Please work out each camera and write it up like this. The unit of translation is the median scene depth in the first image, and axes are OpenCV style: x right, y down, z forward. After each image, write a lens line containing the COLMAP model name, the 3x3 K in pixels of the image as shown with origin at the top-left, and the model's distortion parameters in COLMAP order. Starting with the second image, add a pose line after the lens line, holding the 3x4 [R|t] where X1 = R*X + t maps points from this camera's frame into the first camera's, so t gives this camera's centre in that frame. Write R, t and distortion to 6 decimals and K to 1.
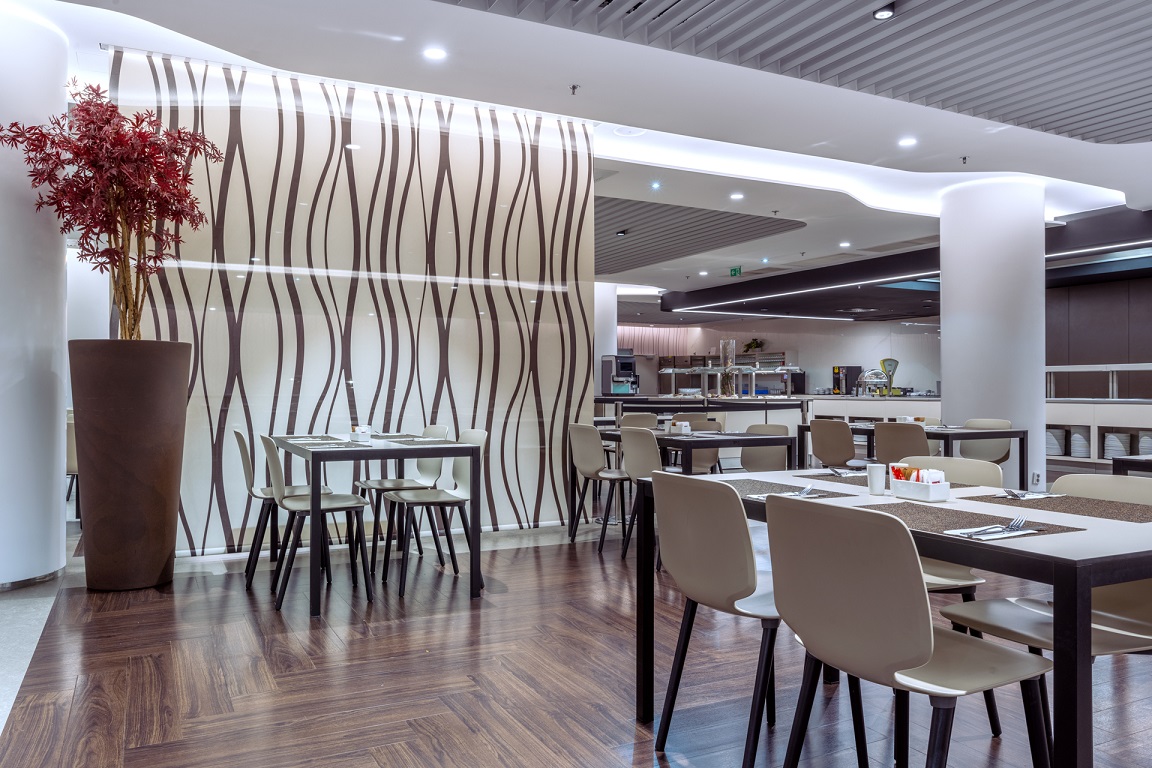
lens RADIAL K [[853.6, 0, 576.0], [0, 853.6, 384.0], [0, 0, 1]] dist [0.005321, 0.000697]
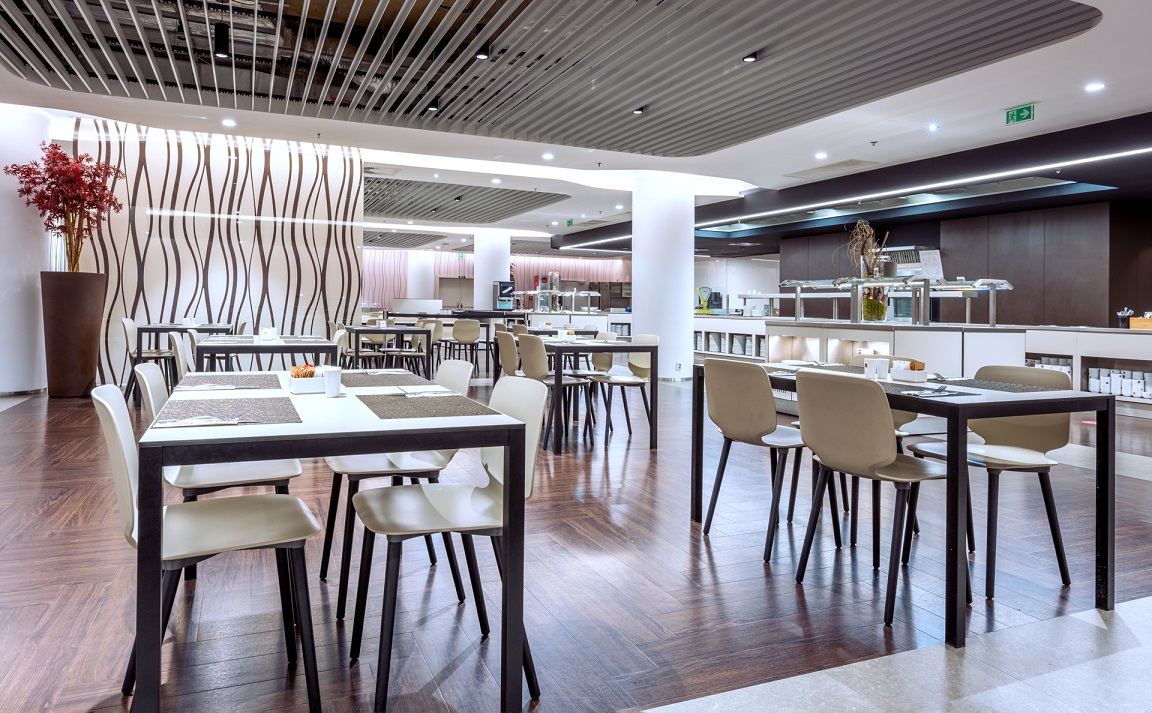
lens RADIAL K [[743.0, 0, 574.7], [0, 743.0, 304.7], [0, 0, 1]] dist [-0.009189, -0.000679]
pose [[0.997902, 0.017748, -0.062269, 0.662214], [-0.017645, 0.999842, 0.002217, 0.000459], [0.062298, -0.001114, 0.998057, -0.561118]]
